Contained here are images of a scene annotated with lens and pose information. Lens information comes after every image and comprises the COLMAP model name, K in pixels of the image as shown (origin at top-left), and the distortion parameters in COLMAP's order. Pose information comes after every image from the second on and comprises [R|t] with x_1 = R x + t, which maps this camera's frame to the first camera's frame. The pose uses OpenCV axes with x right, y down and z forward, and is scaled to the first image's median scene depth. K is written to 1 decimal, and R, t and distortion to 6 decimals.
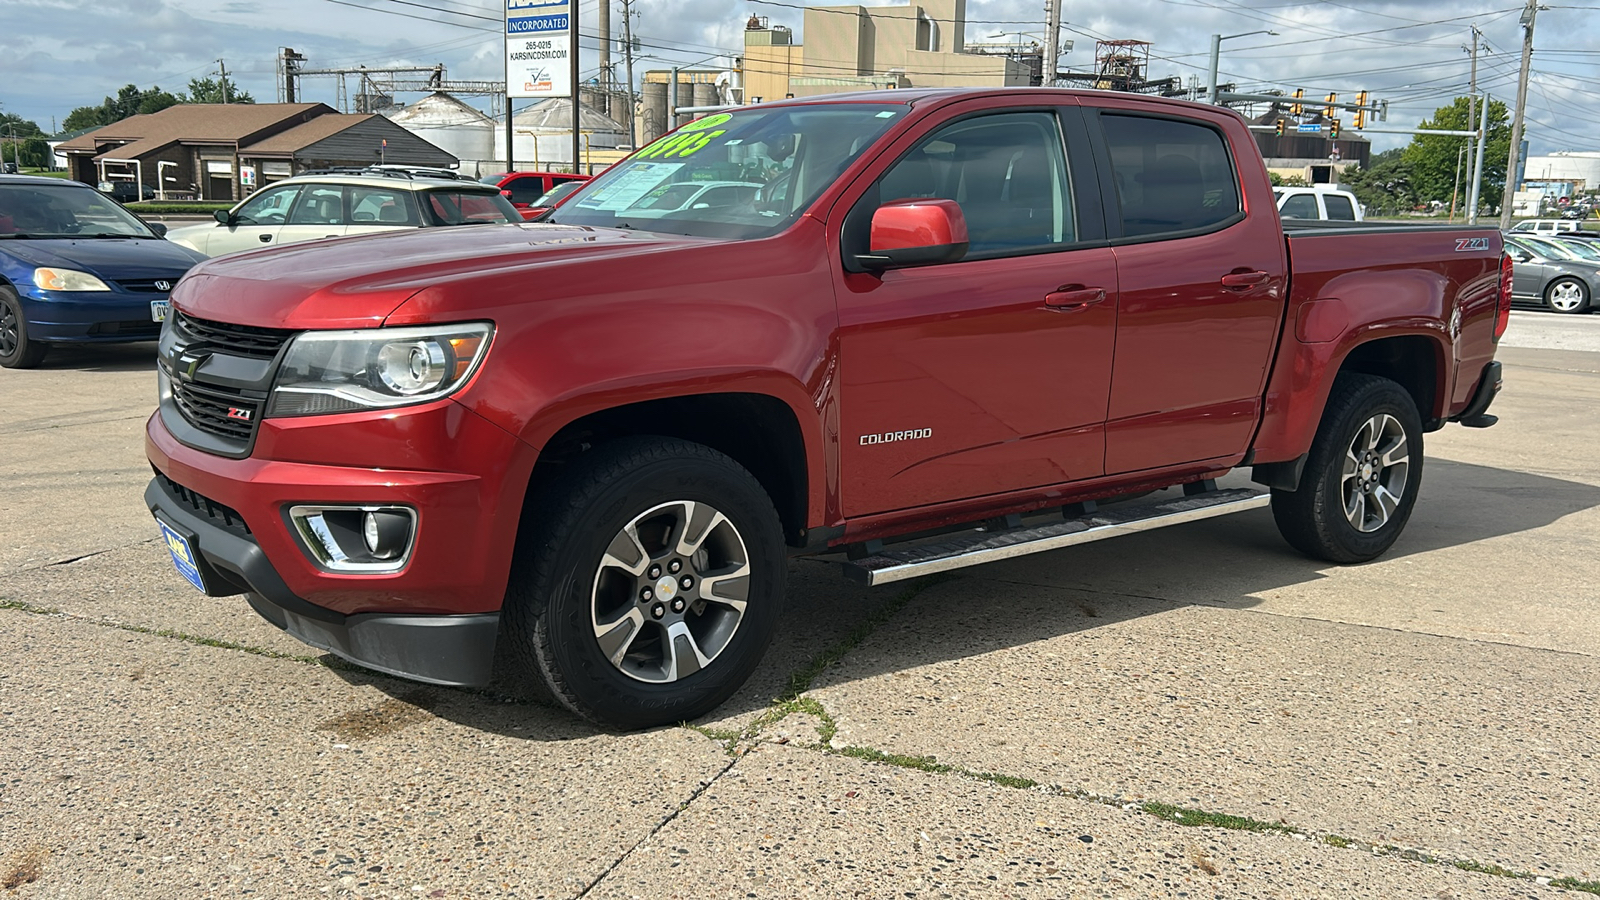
lens RADIAL K [[1424.0, 0, 809.1], [0, 1424.0, 463.3], [0, 0, 1]] dist [0.041901, -0.031379]
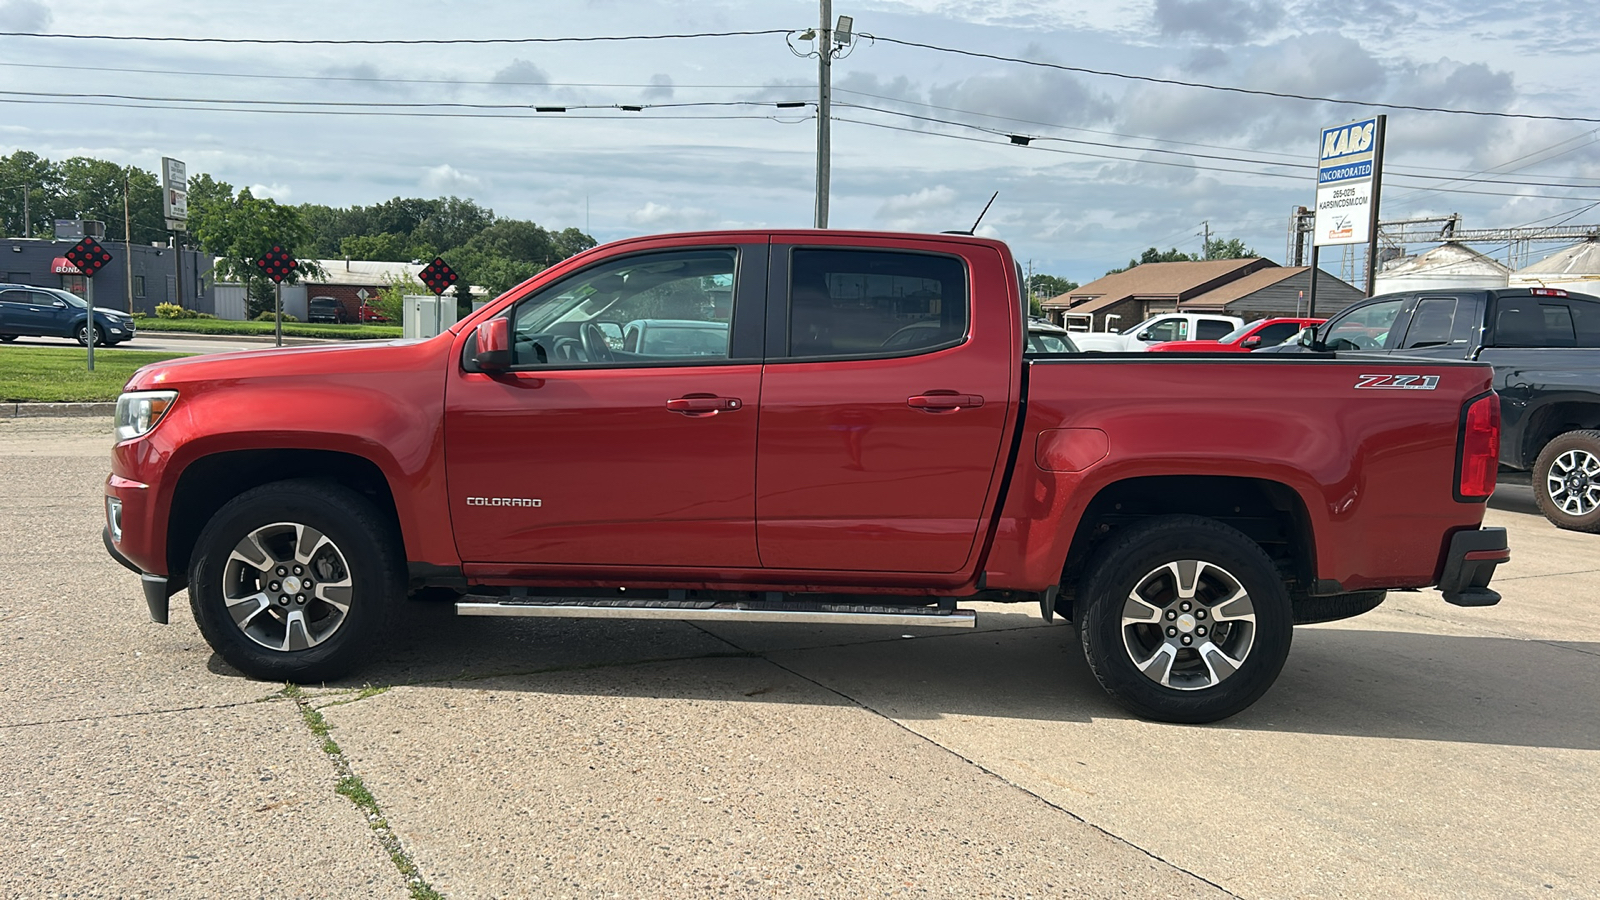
lens RADIAL K [[1424.0, 0, 800.5], [0, 1424.0, 452.6], [0, 0, 1]] dist [0.041901, -0.031379]
pose [[0.764834, 0.058617, -0.641555, 0.778295], [-0.129922, 0.989425, -0.064486, -0.010881], [0.630990, 0.132673, 0.764362, 0.138585]]
